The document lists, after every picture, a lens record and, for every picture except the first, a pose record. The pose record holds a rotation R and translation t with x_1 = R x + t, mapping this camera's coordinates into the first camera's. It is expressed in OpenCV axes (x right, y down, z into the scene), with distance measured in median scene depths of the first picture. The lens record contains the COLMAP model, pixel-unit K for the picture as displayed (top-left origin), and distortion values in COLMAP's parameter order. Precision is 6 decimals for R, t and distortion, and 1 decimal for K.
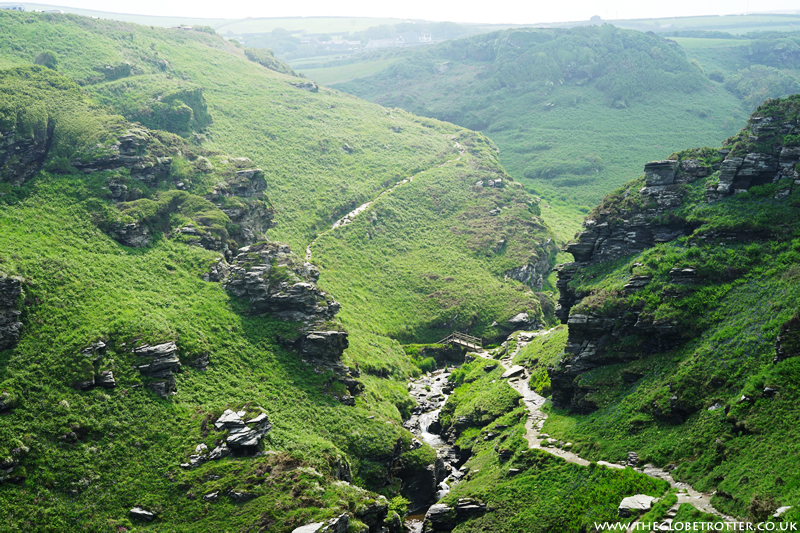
lens RADIAL K [[1193.5, 0, 399.1], [0, 1193.5, 267.2], [0, 0, 1]] dist [-0.004353, 0.000000]
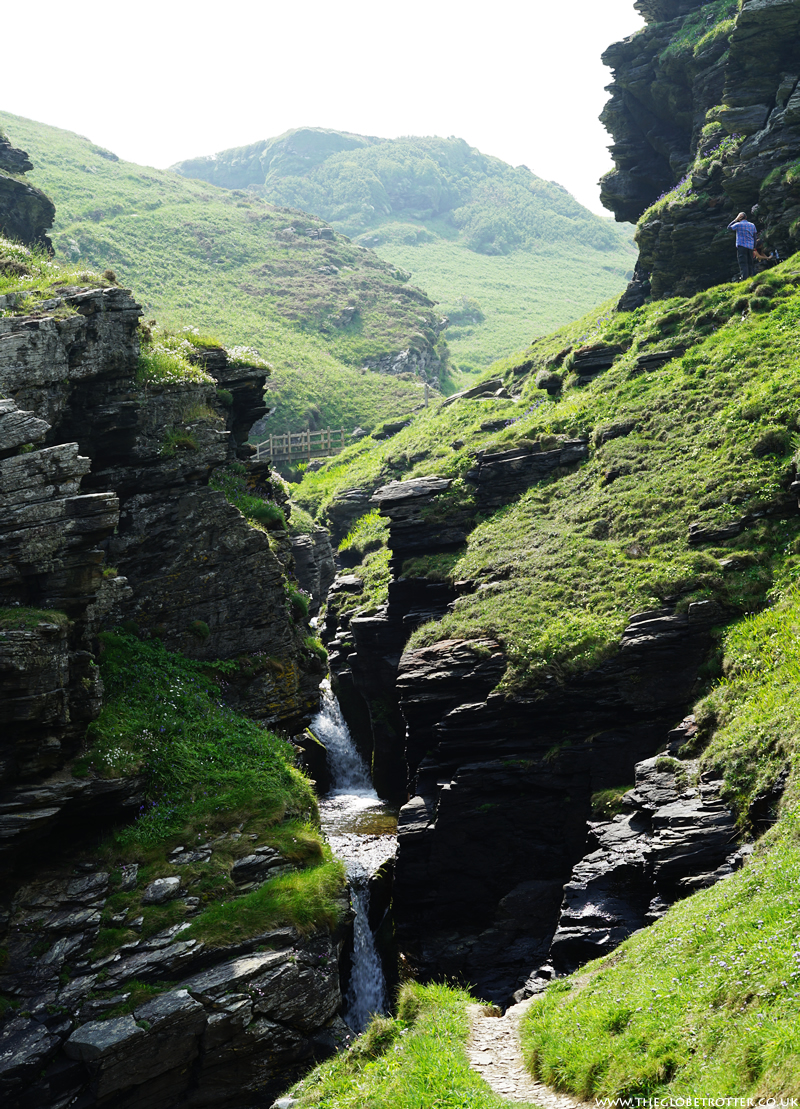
lens RADIAL K [[1786.0, 0, 406.0], [0, 1786.0, 563.9], [0, 0, 1]] dist [-0.001789, 0.000000]
pose [[0.980628, 0.003262, 0.195854, -0.036055], [0.016282, 0.995044, -0.098093, 0.177678], [-0.195203, 0.099382, 0.975715, 0.384950]]
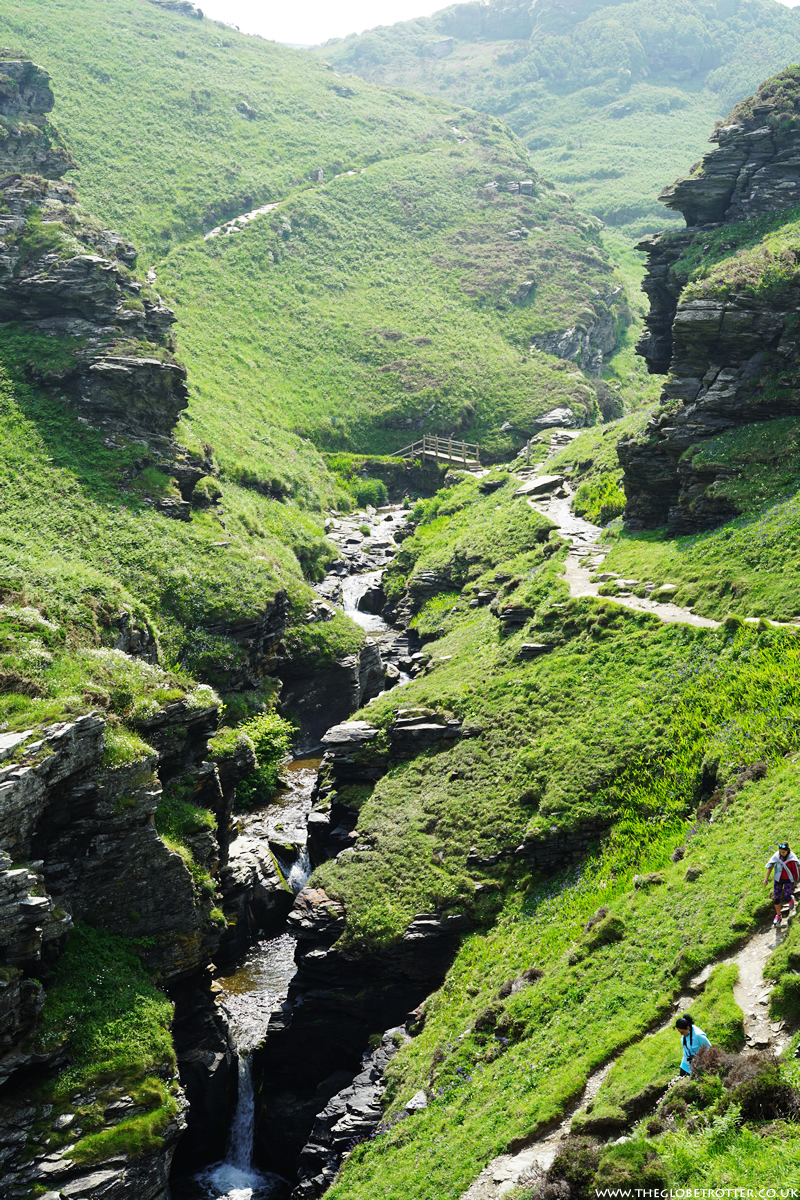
lens RADIAL K [[1790.2, 0, 389.6], [0, 1790.2, 593.8], [0, 0, 1]] dist [-0.004353, 0.000000]
pose [[0.999002, 0.042460, 0.013834, 0.024501], [-0.043341, 0.996515, 0.071271, 0.072854], [-0.010759, -0.071799, 0.997361, 0.251481]]
